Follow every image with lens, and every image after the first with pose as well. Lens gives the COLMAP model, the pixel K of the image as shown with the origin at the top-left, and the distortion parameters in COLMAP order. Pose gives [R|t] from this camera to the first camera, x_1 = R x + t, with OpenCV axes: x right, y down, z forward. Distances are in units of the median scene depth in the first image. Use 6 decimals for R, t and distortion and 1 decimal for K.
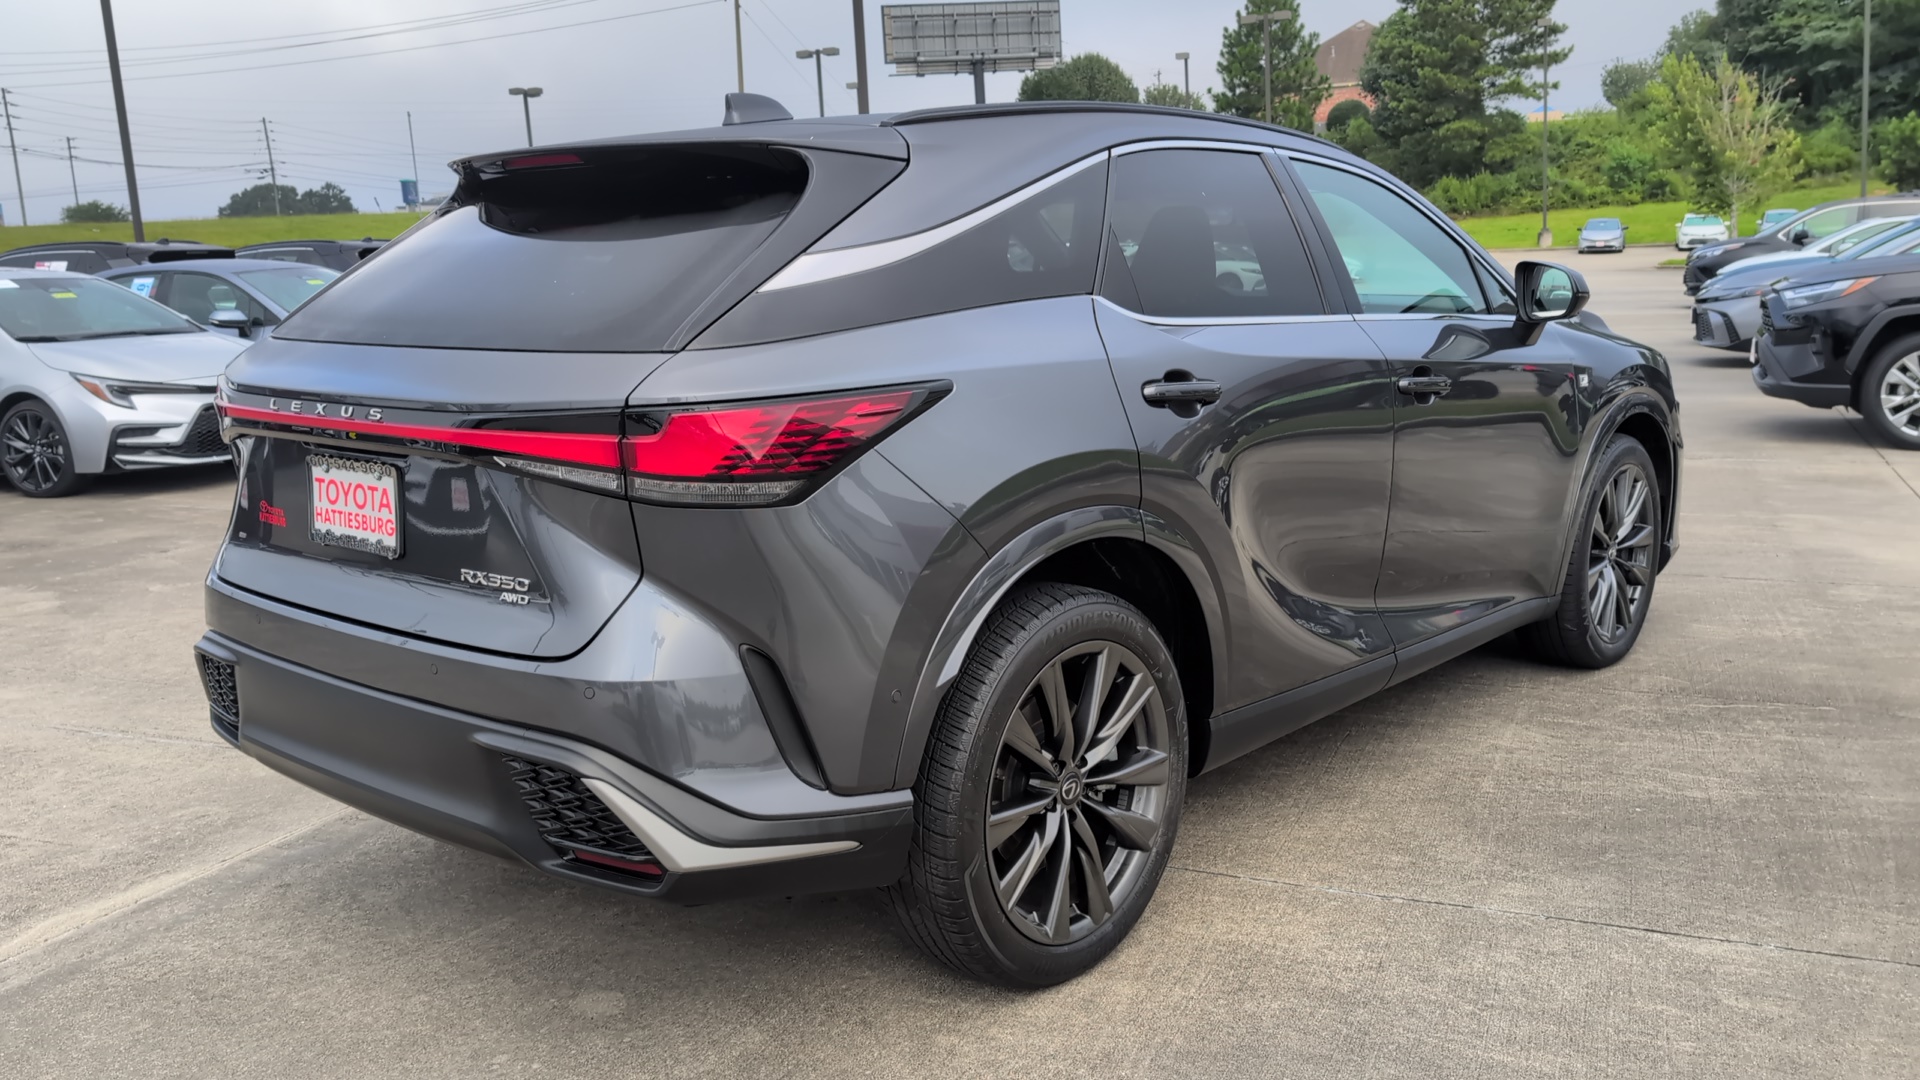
lens RADIAL K [[1630.9, 0, 967.5], [0, 1630.9, 540.3], [0, 0, 1]] dist [0.034894, -0.045164]
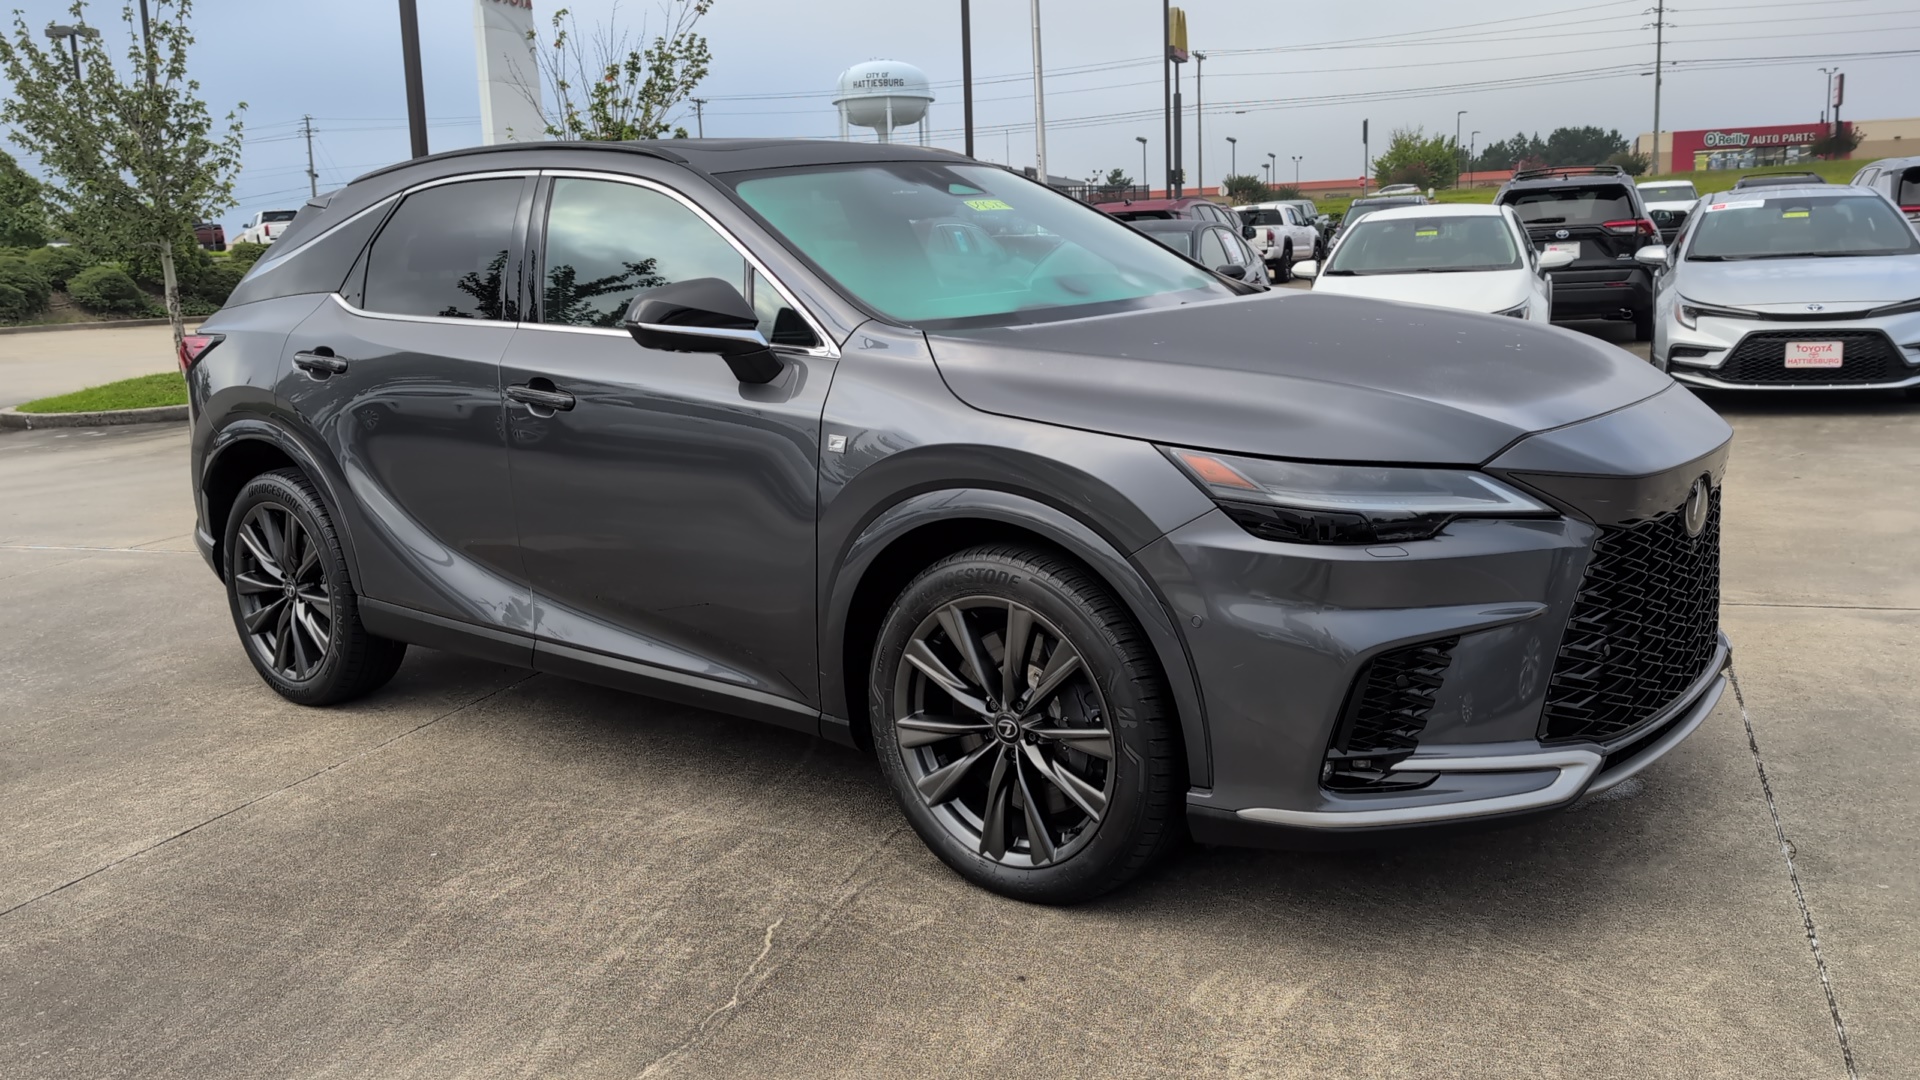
lens RADIAL K [[1630.9, 0, 966.9], [0, 1630.9, 538.3], [0, 0, 1]] dist [0.034894, -0.045164]
pose [[0.021887, 0.207368, -0.978018, 1.266172], [-0.129666, 0.970579, 0.202889, -0.243666], [0.991316, 0.122375, 0.048132, 1.187083]]
